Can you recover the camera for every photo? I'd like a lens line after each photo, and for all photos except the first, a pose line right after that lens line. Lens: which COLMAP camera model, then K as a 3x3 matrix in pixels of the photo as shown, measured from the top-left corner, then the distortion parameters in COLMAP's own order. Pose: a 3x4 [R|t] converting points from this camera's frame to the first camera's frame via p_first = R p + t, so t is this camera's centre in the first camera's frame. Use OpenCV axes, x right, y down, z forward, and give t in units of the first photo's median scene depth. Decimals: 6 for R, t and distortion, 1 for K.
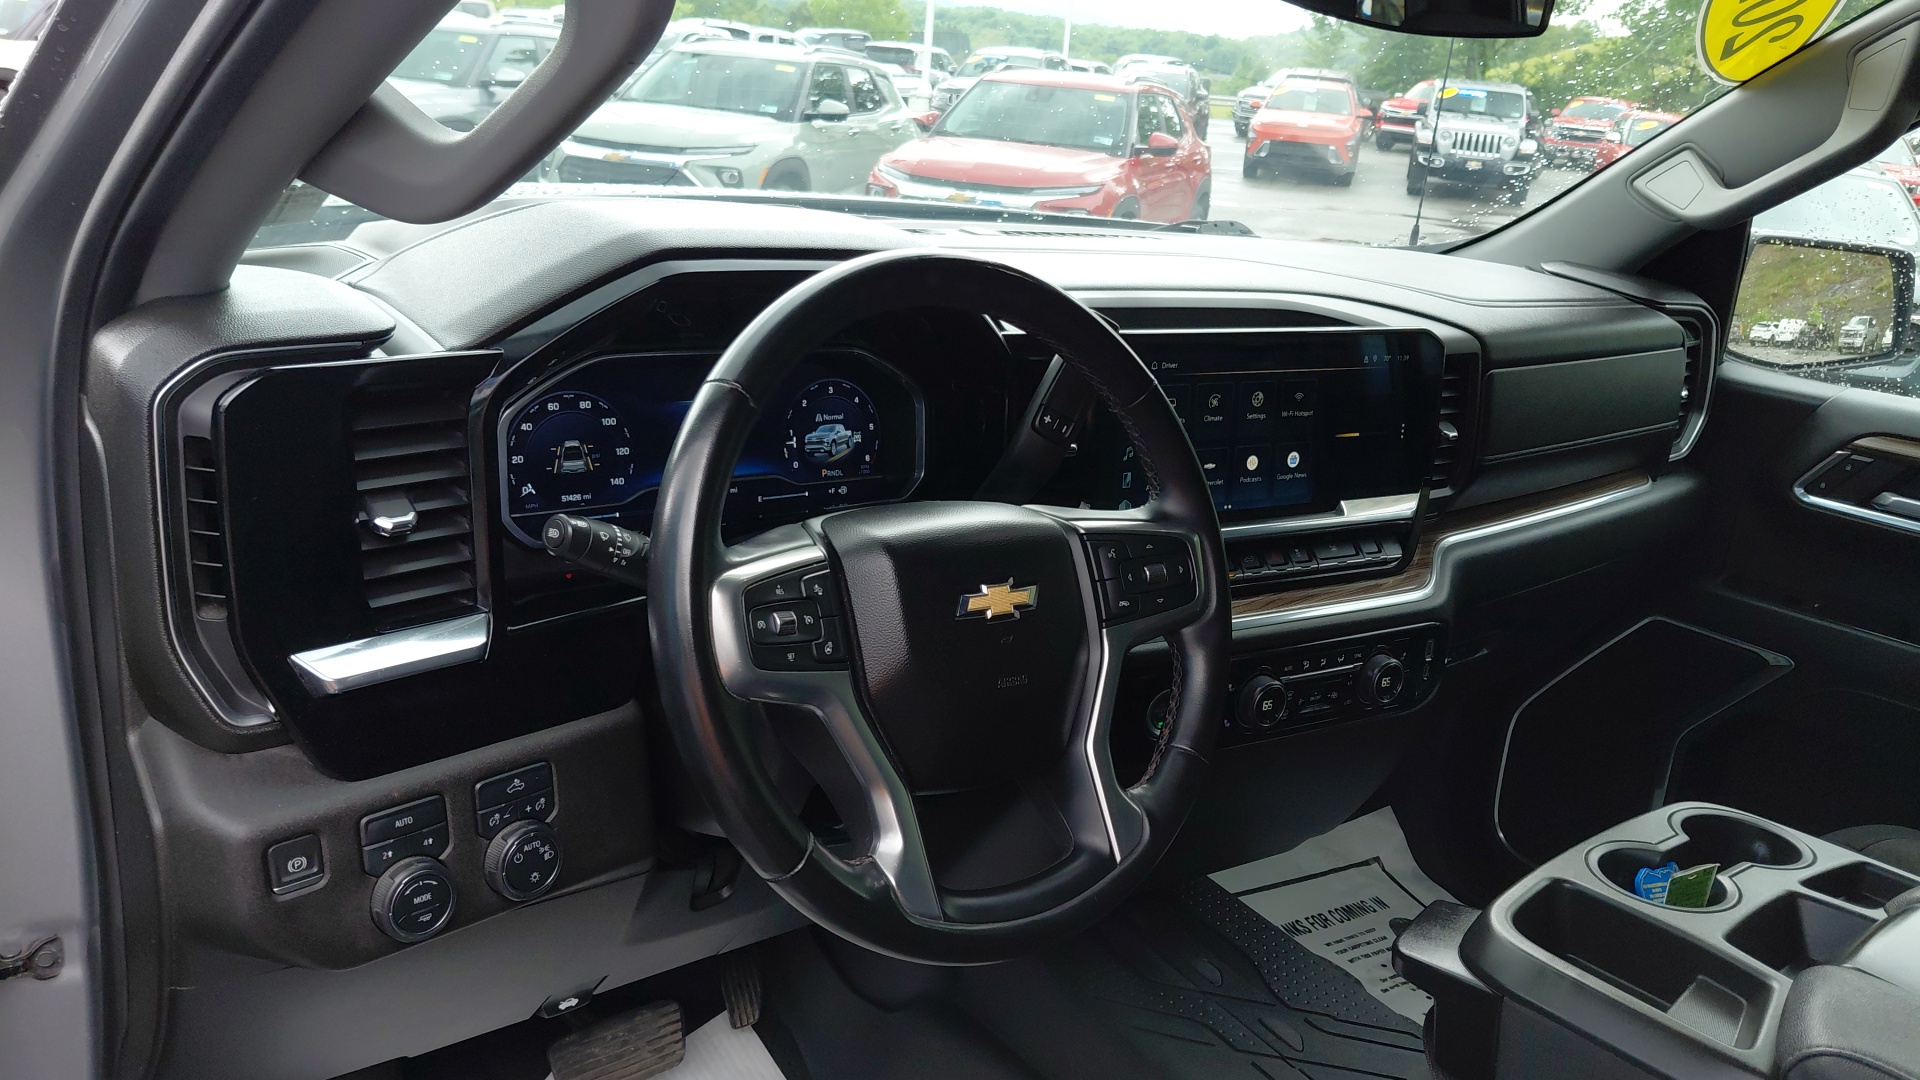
lens RADIAL K [[1414.3, 0, 960.0], [0, 1414.3, 540.0], [0, 0, 1]] dist [0.234189, -0.503274]
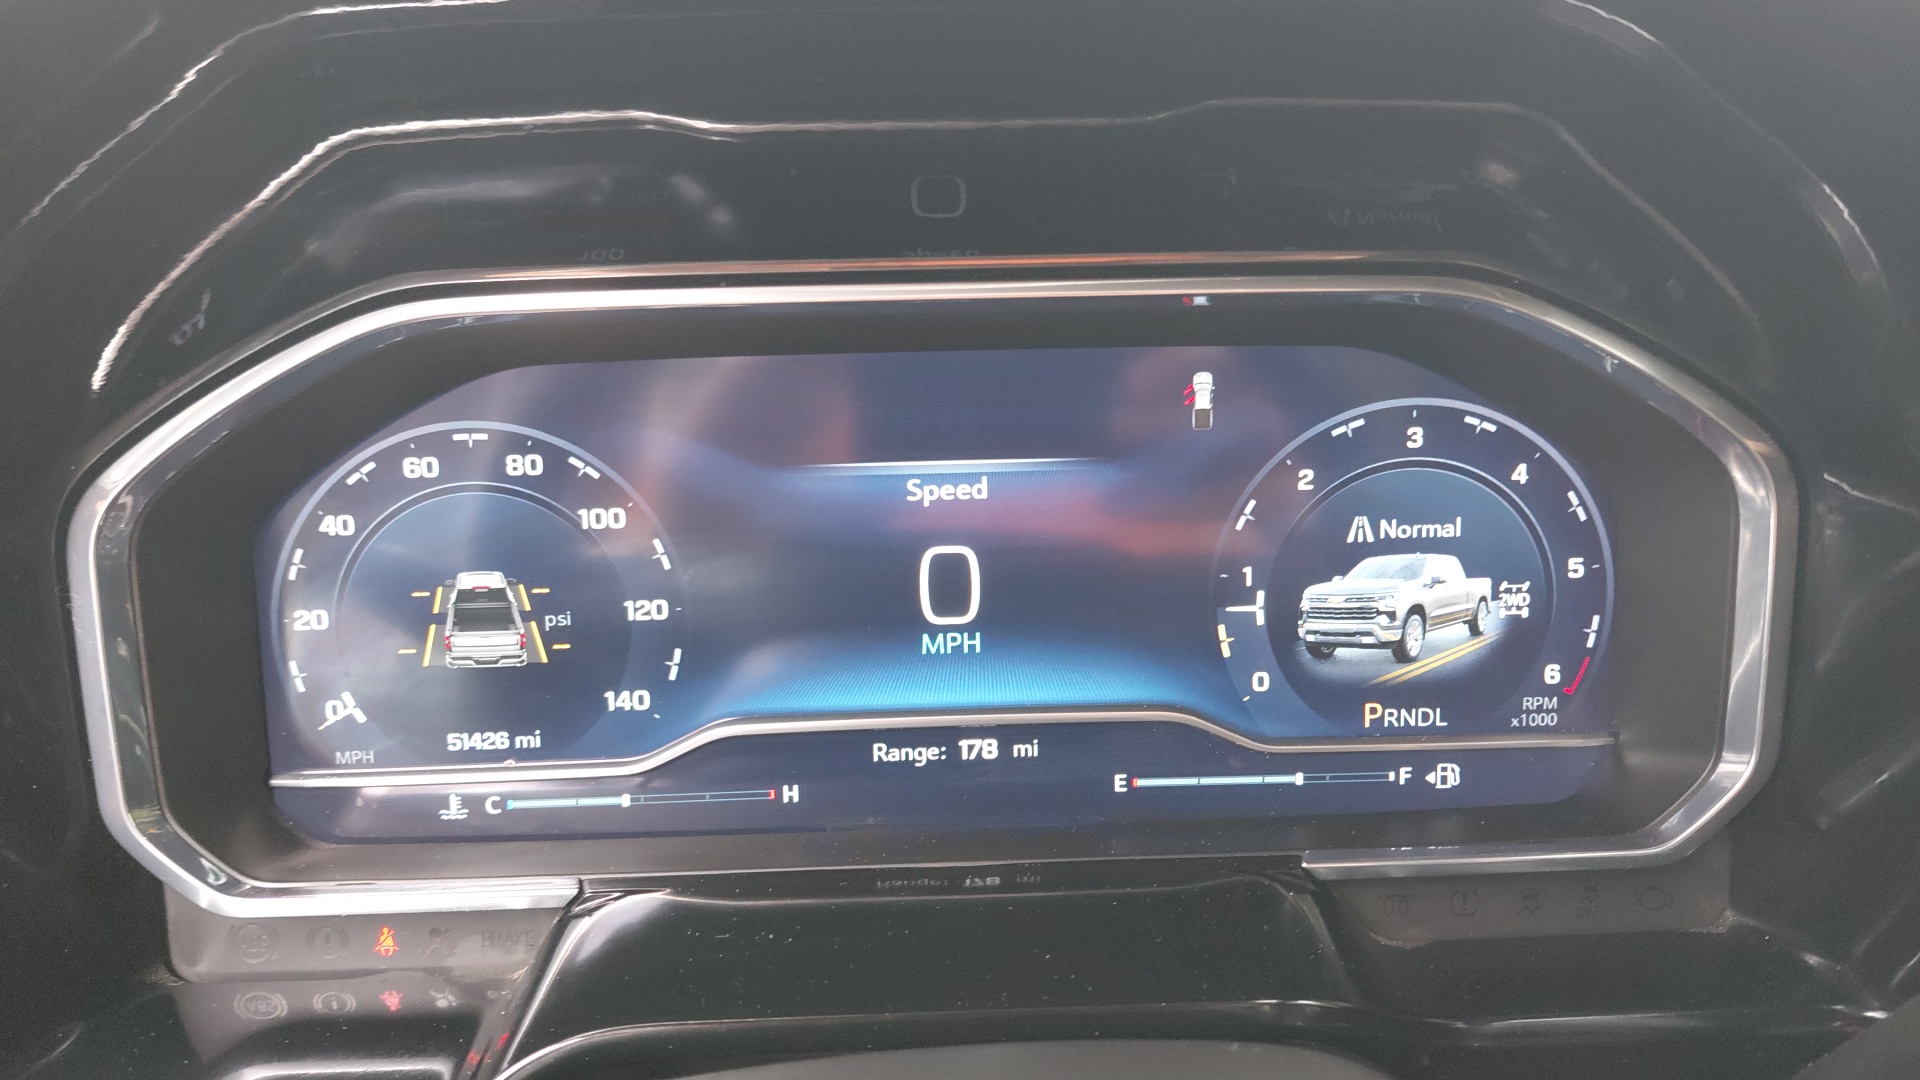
lens RADIAL K [[1381.3, 0, 979.0], [0, 1381.3, 543.4], [0, 0, 1]] dist [0.162529, -0.305513]
pose [[0.794457, 0.086916, -0.601069, 0.011597], [-0.089410, 0.995661, 0.025797, -0.083797], [0.600703, 0.033247, 0.798781, 0.722591]]
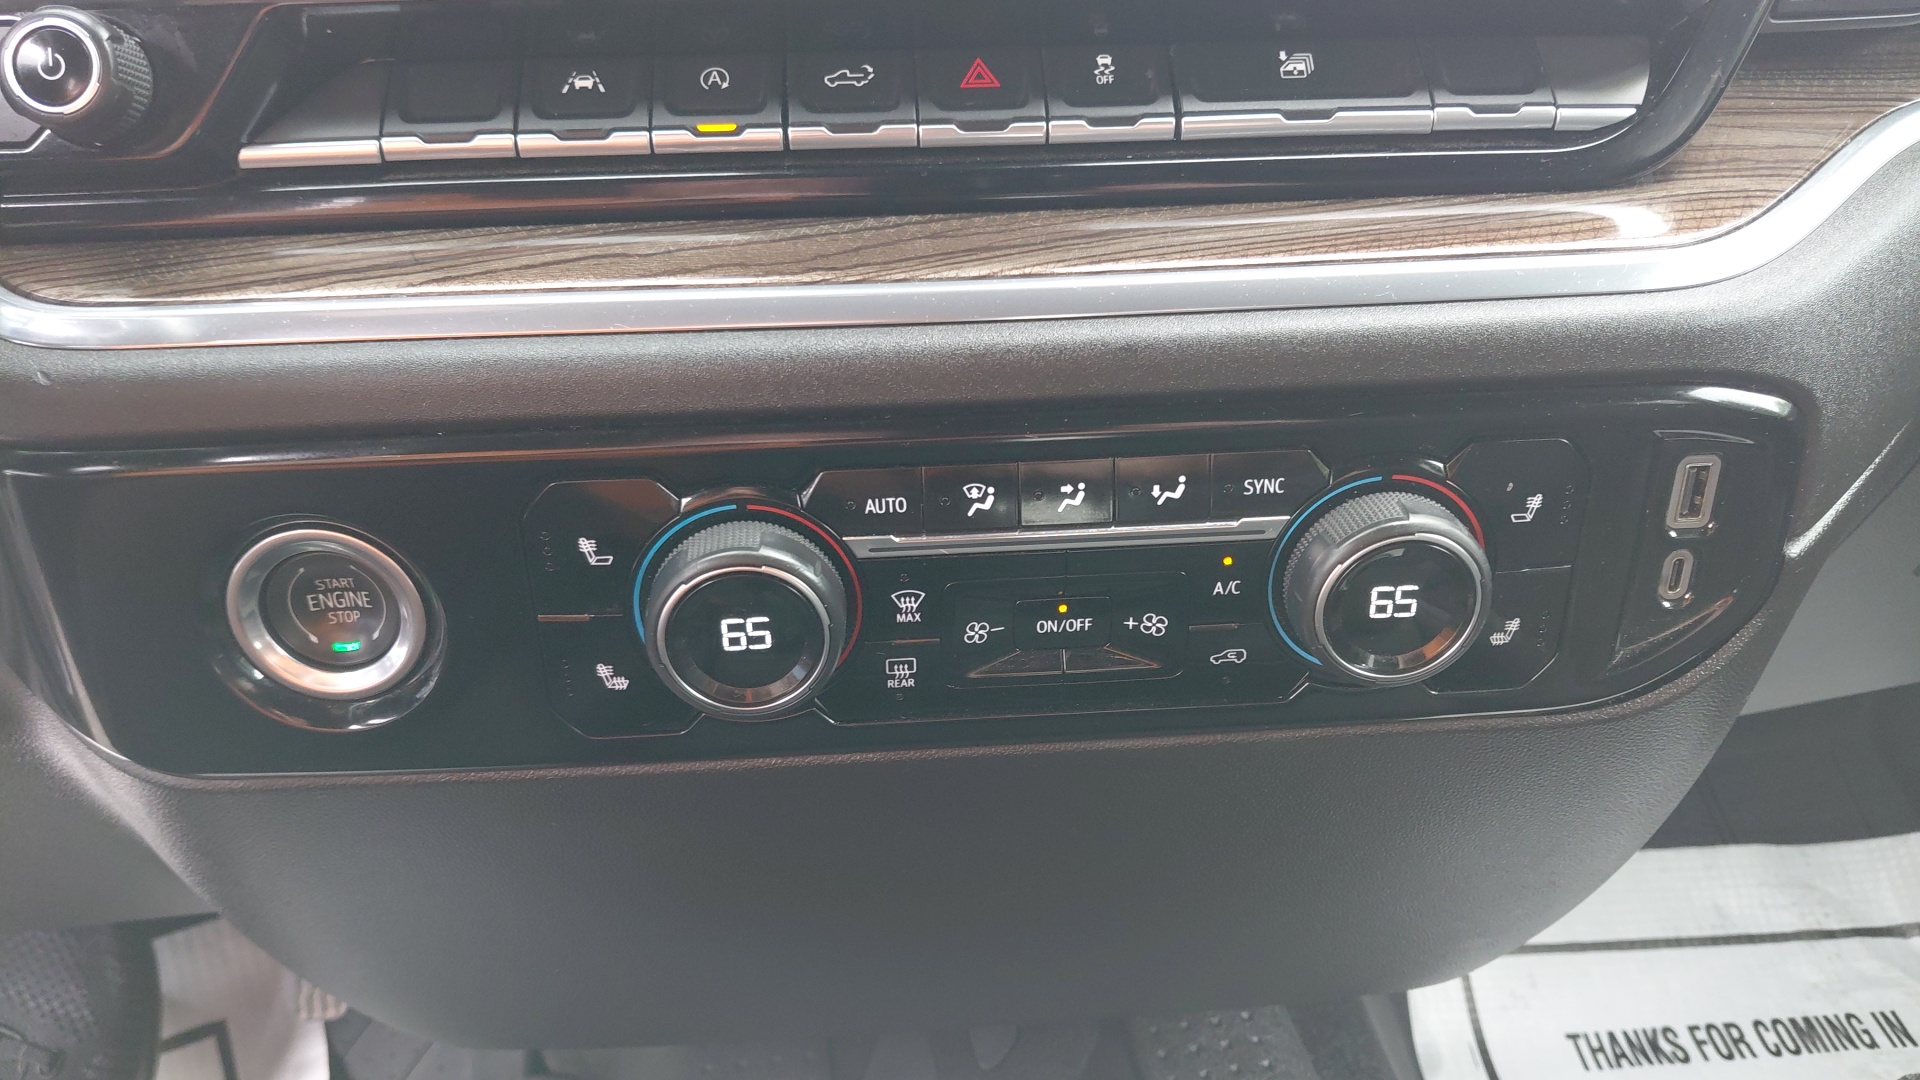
lens RADIAL K [[1459.4, 0, 960.0], [0, 1459.4, 540.0], [0, 0, 1]] dist [0.071993, -0.105751]
pose [[0.882744, 0.131161, -0.451175, 0.399571], [-0.053561, 0.982078, 0.180704, 0.052570], [0.466791, -0.135350, 0.873949, 0.859903]]
